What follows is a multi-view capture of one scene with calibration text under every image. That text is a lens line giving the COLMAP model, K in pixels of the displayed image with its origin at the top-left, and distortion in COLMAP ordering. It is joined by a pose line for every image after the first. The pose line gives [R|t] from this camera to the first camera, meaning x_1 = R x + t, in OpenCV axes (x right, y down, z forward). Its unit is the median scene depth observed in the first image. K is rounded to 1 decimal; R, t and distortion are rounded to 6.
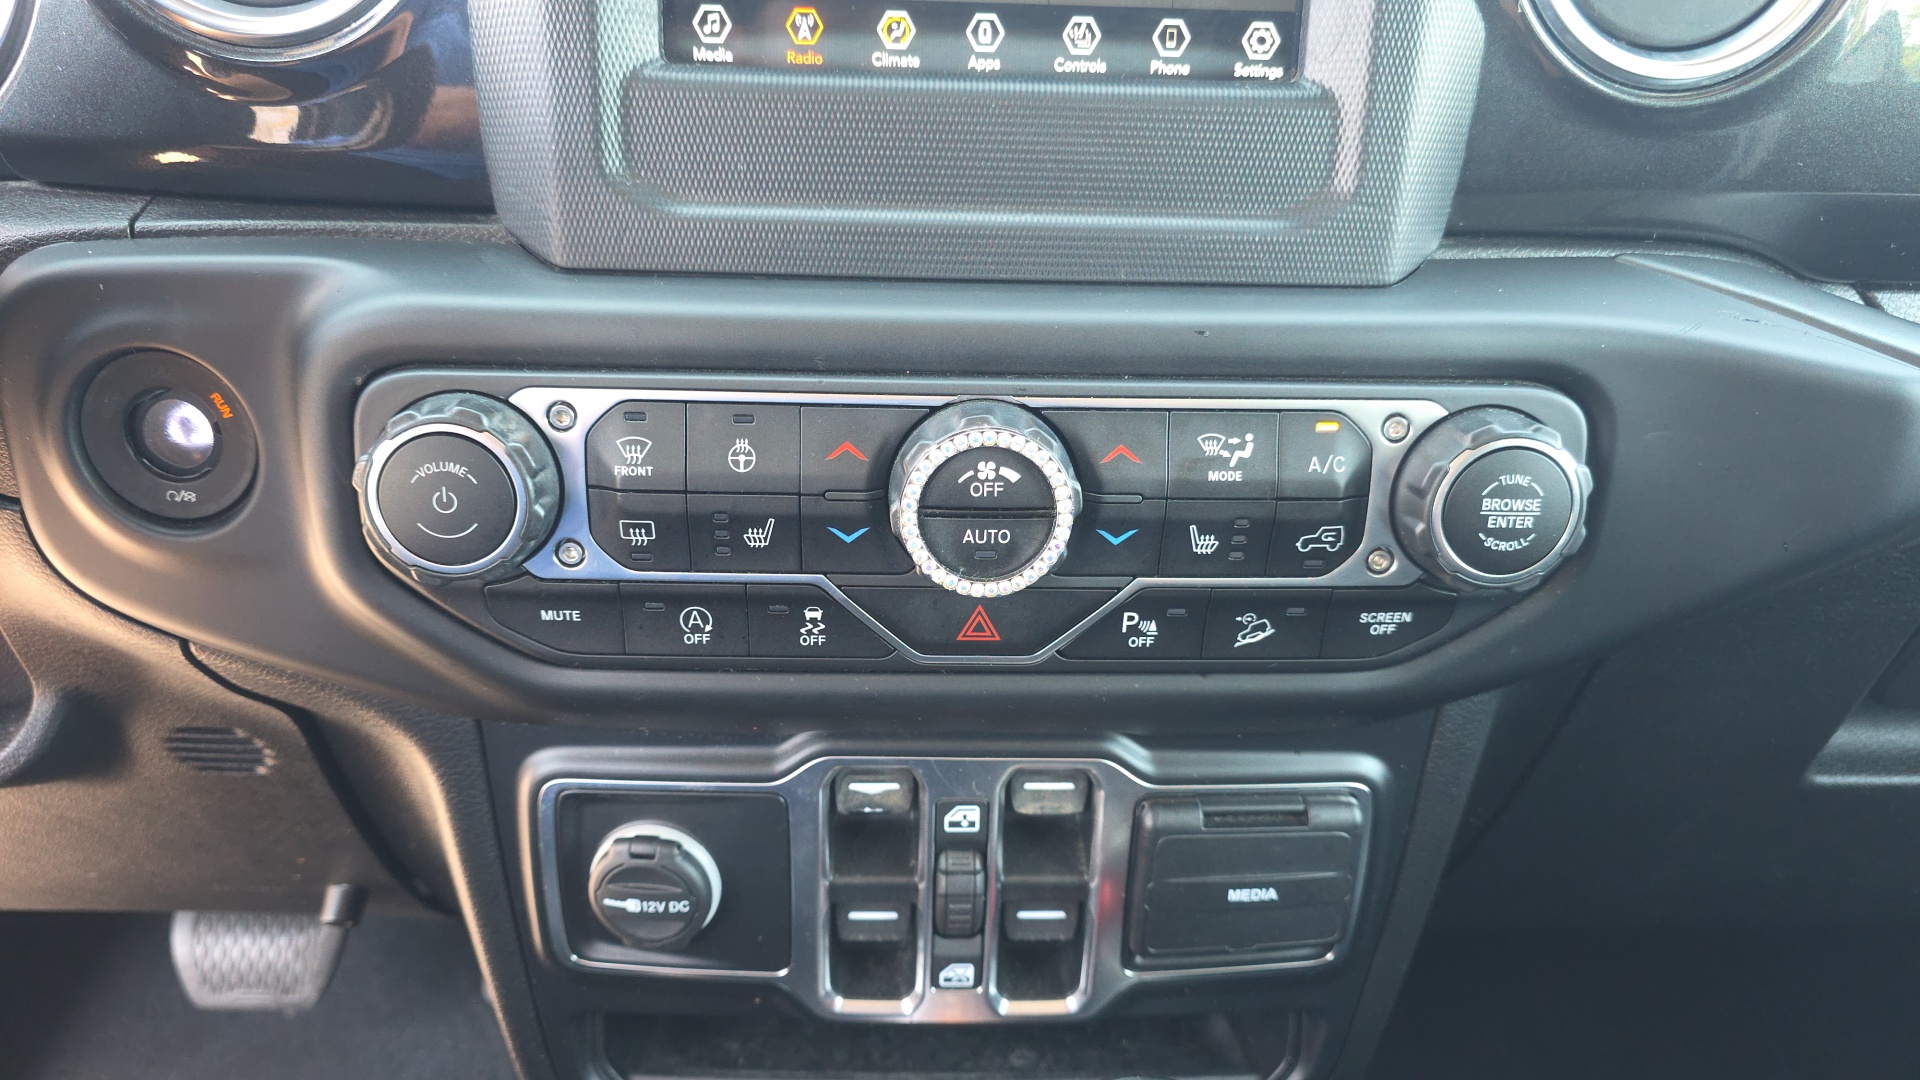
lens RADIAL K [[1330.4, 0, 949.9], [0, 1330.4, 549.8], [0, 0, 1]] dist [0.045802, -0.053785]
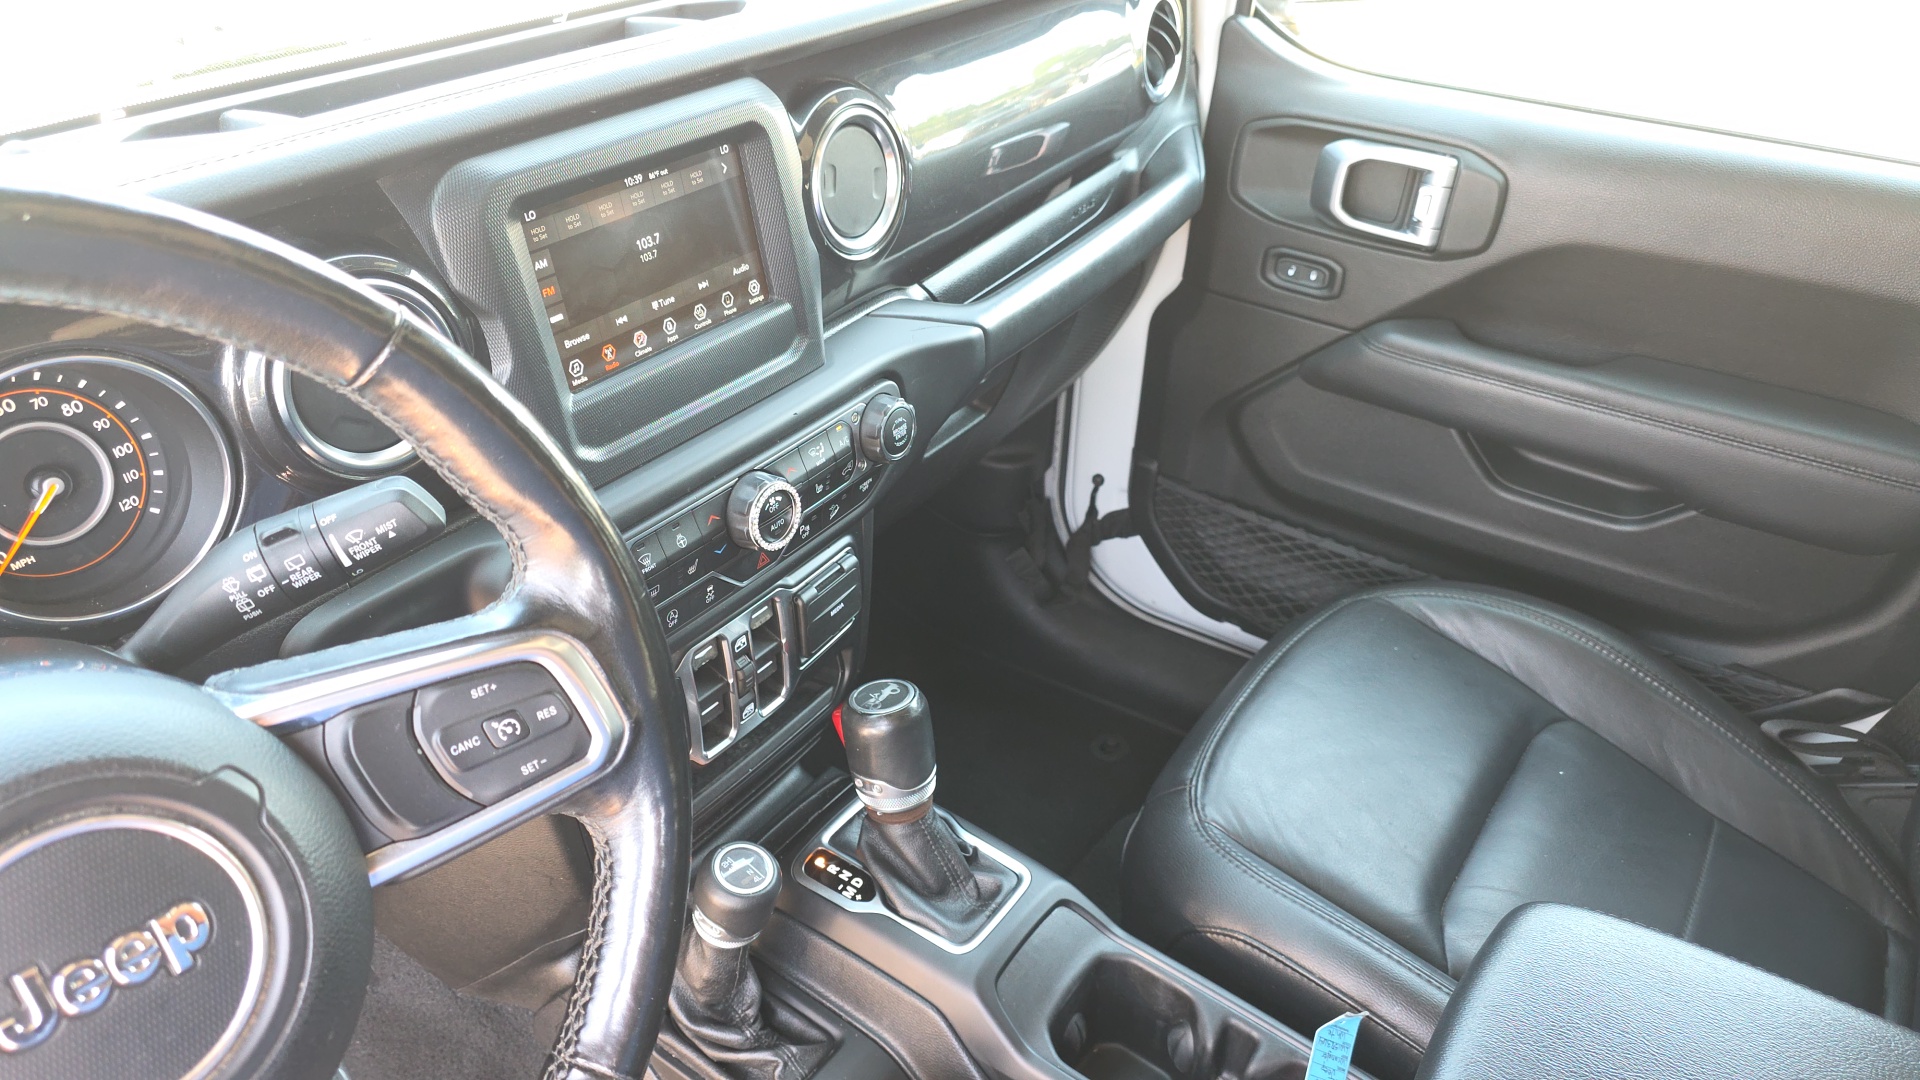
lens RADIAL K [[1309.9, 0, 947.8], [0, 1309.9, 532.8], [0, 0, 1]] dist [0.051762, -0.055767]
pose [[0.612320, -0.452411, 0.648374, -1.279276], [0.323594, 0.891667, 0.316571, -0.622646], [-0.721354, 0.015967, 0.692383, -0.868932]]
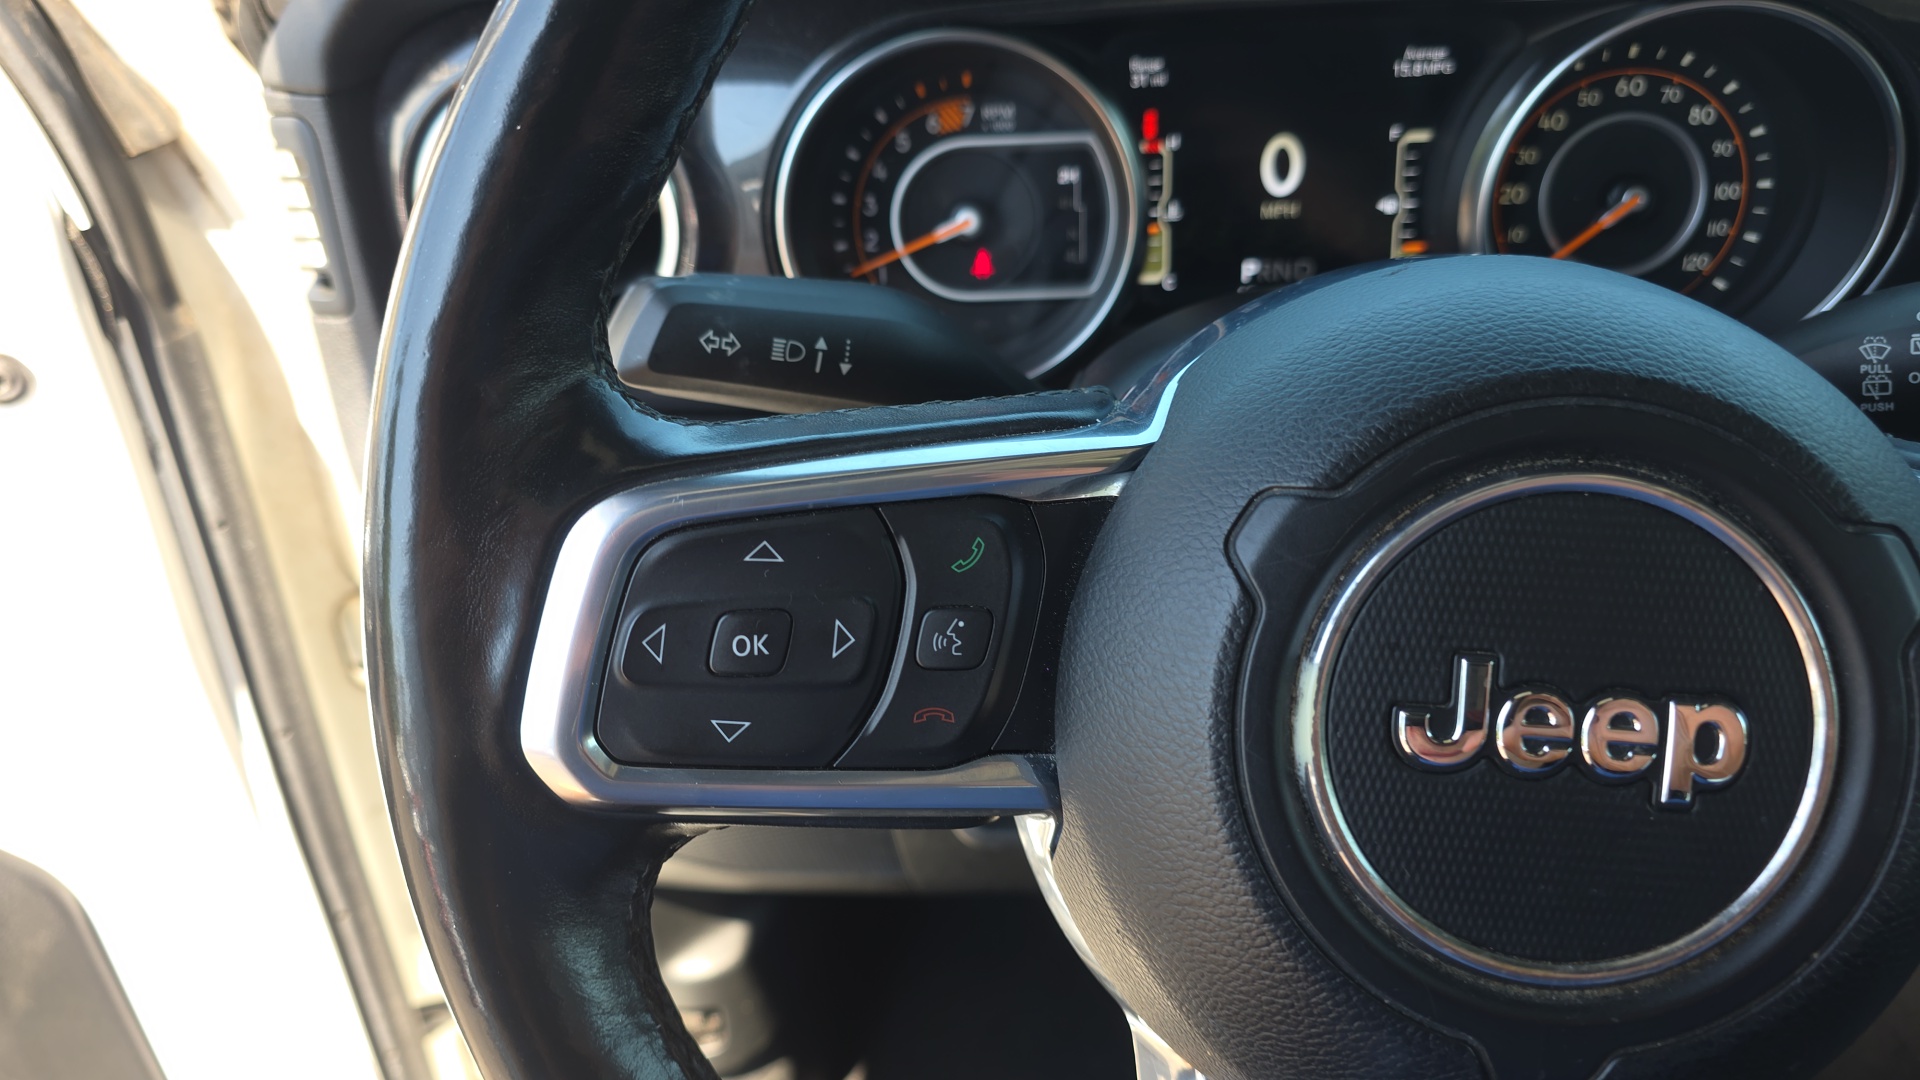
lens RADIAL K [[1359.4, 0, 934.0], [0, 1359.4, 527.6], [0, 0, 1]] dist [-0.005560, -0.003983]
pose [[0.992406, -0.026242, -0.120171, -1.382300], [0.040293, 0.992427, 0.116035, -0.373698], [0.116216, -0.119996, 0.985949, -0.296919]]
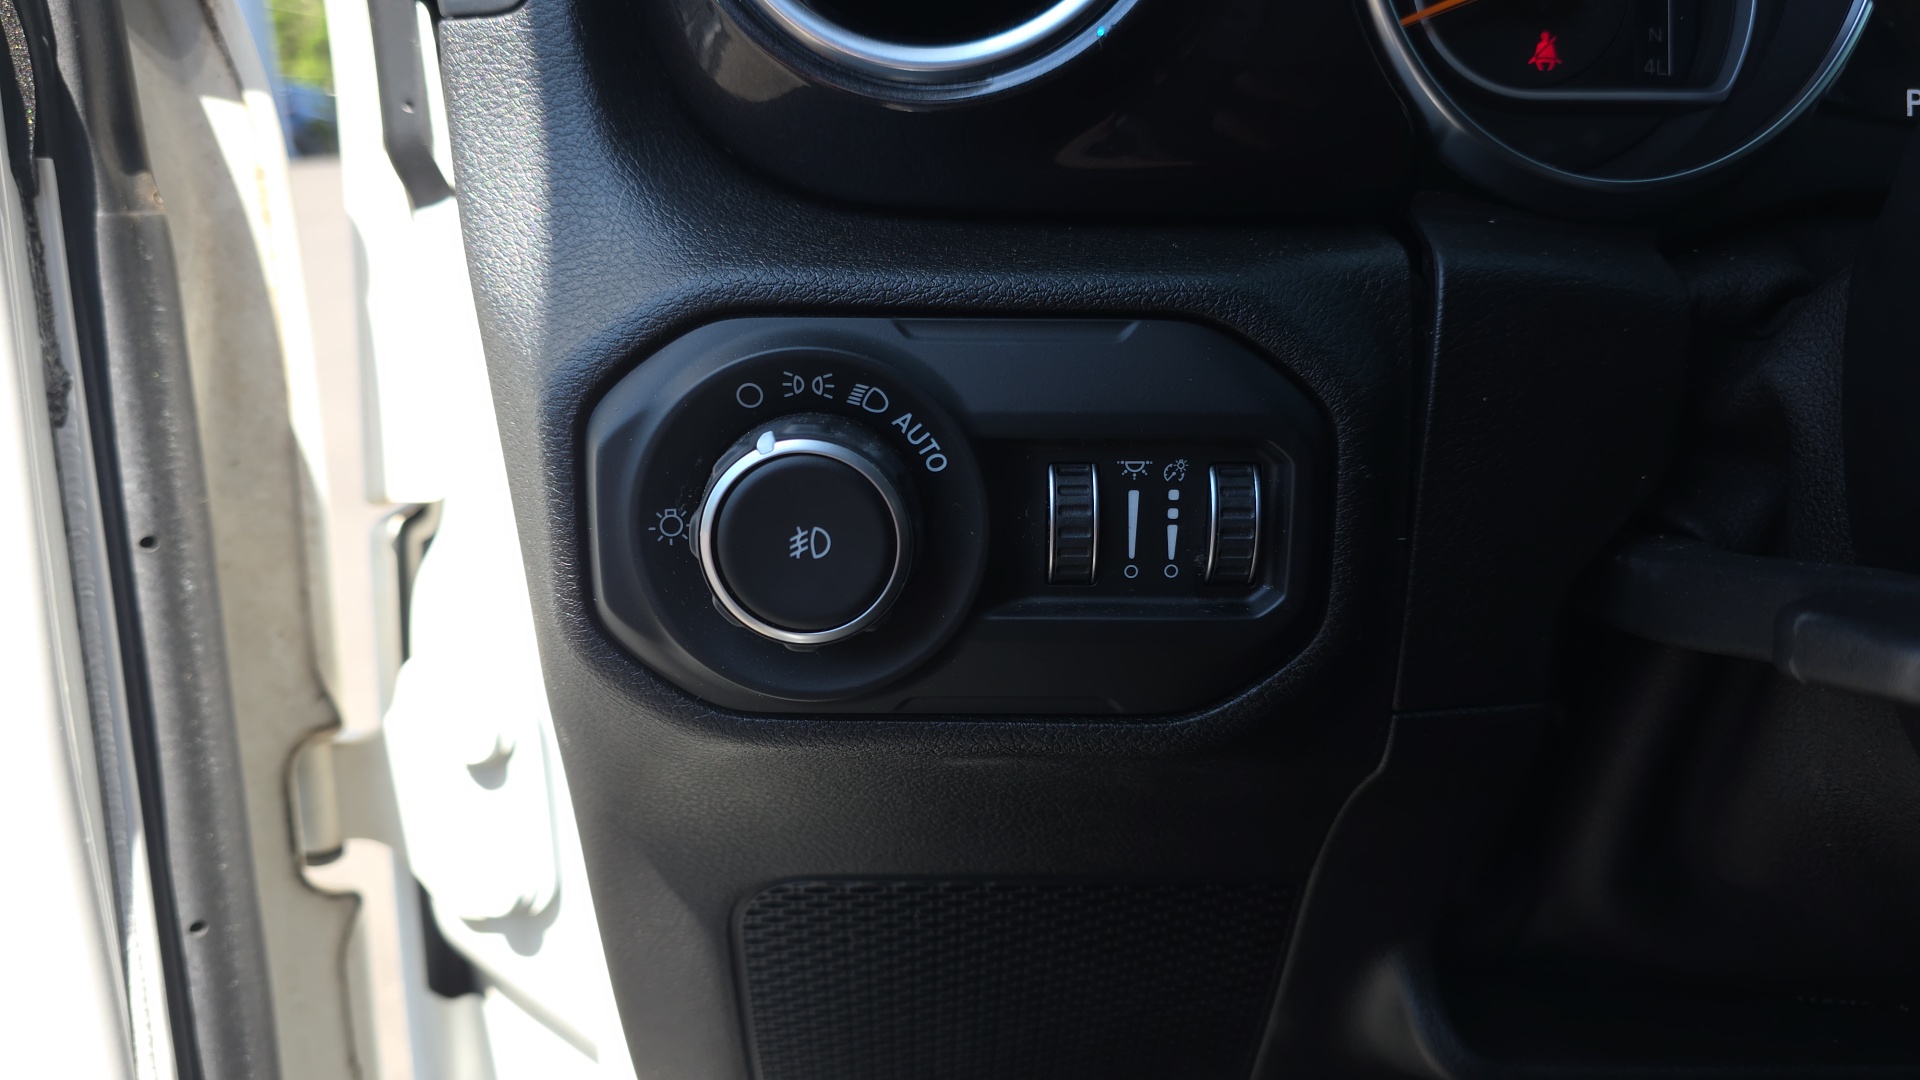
lens RADIAL K [[1309.9, 0, 947.8], [0, 1309.9, 532.8], [0, 0, 1]] dist [0.051762, -0.055767]
pose [[0.999285, -0.036739, 0.008960, -1.901987], [0.037684, 0.987222, -0.154828, -0.034229], [-0.003157, 0.155055, 0.987901, 0.313689]]
